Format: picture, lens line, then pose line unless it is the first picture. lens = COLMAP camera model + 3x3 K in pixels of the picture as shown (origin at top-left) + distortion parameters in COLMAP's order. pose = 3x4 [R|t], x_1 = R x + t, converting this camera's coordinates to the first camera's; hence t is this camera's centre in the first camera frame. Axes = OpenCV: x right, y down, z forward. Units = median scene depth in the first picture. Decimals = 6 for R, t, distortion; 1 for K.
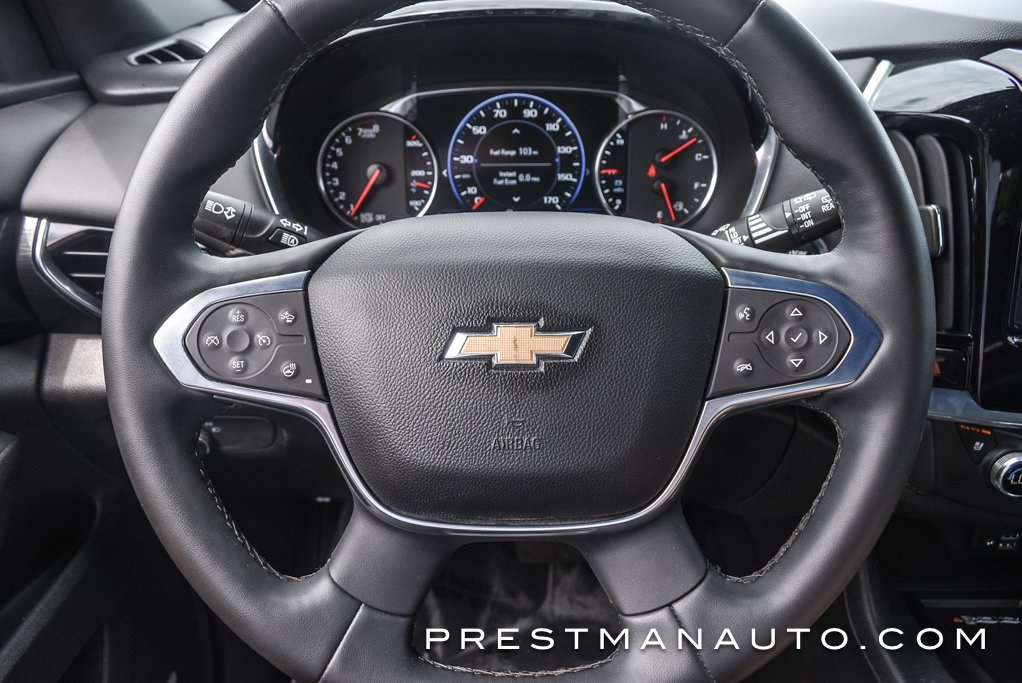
lens RADIAL K [[775.7, 0, 511.0], [0, 775.7, 341.5], [0, 0, 1]] dist [-0.011198, -0.000755]
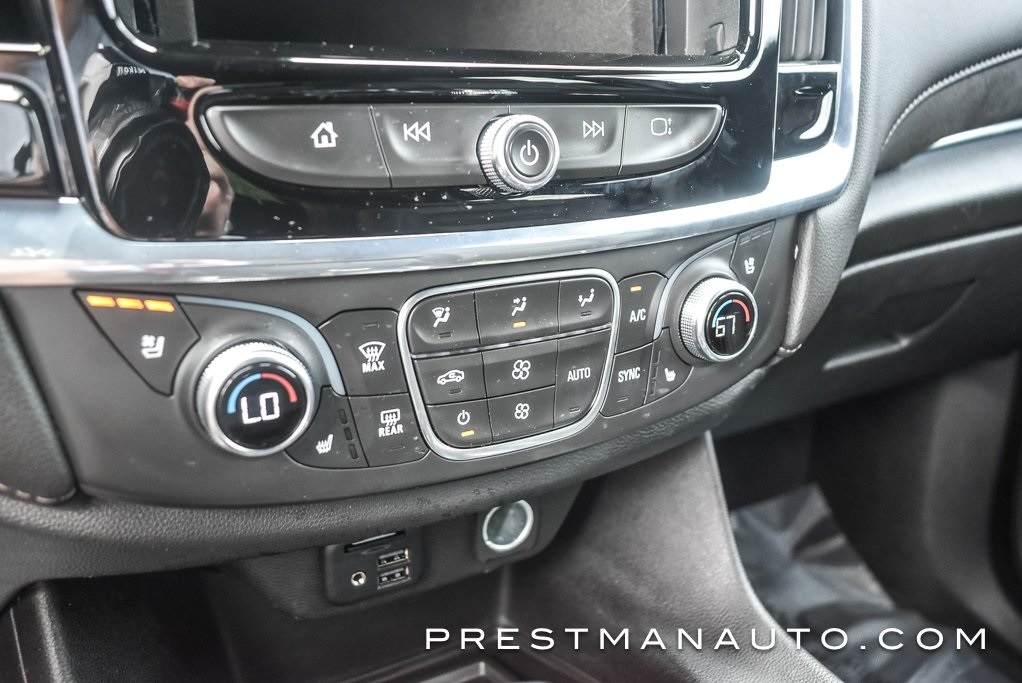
lens RADIAL K [[835.2, 0, 511.0], [0, 835.2, 341.5], [0, 0, 1]] dist [-0.027902, 0.002896]
pose [[0.860167, -0.134296, 0.492013, 0.471508], [0.190614, 0.979451, -0.065899, 0.166264], [-0.473053, 0.150469, 0.868090, 0.464358]]
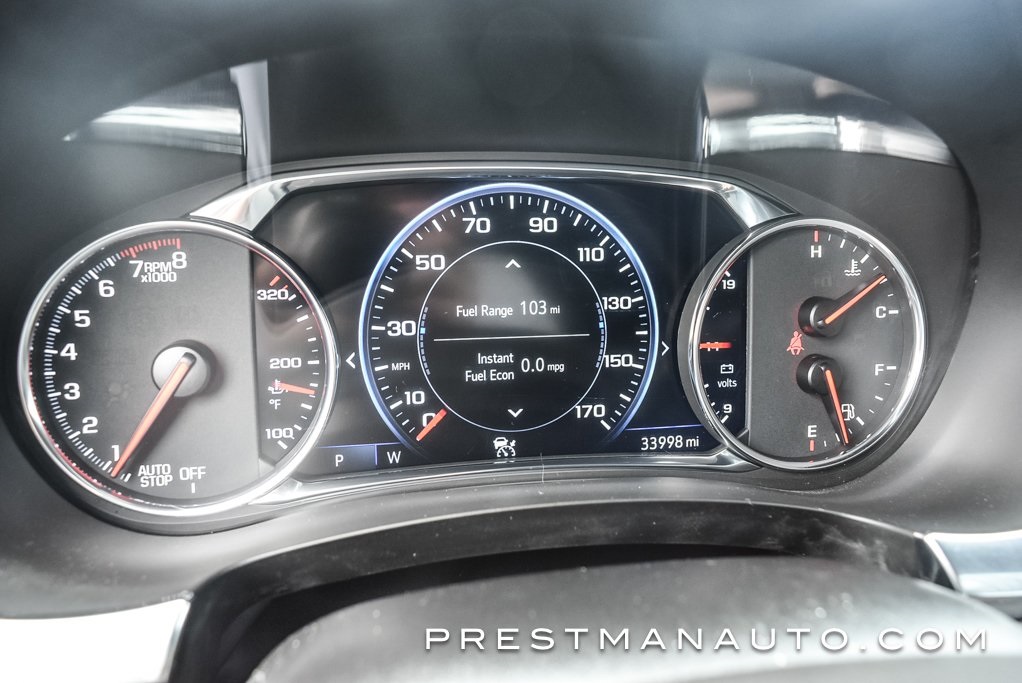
lens RADIAL K [[775.7, 0, 511.0], [0, 775.7, 341.5], [0, 0, 1]] dist [-0.011198, -0.000755]
pose [[0.978595, -0.028143, 0.203861, -0.086718], [0.066329, 0.980874, -0.182991, -0.144942], [-0.194812, 0.192596, 0.961746, 0.574707]]
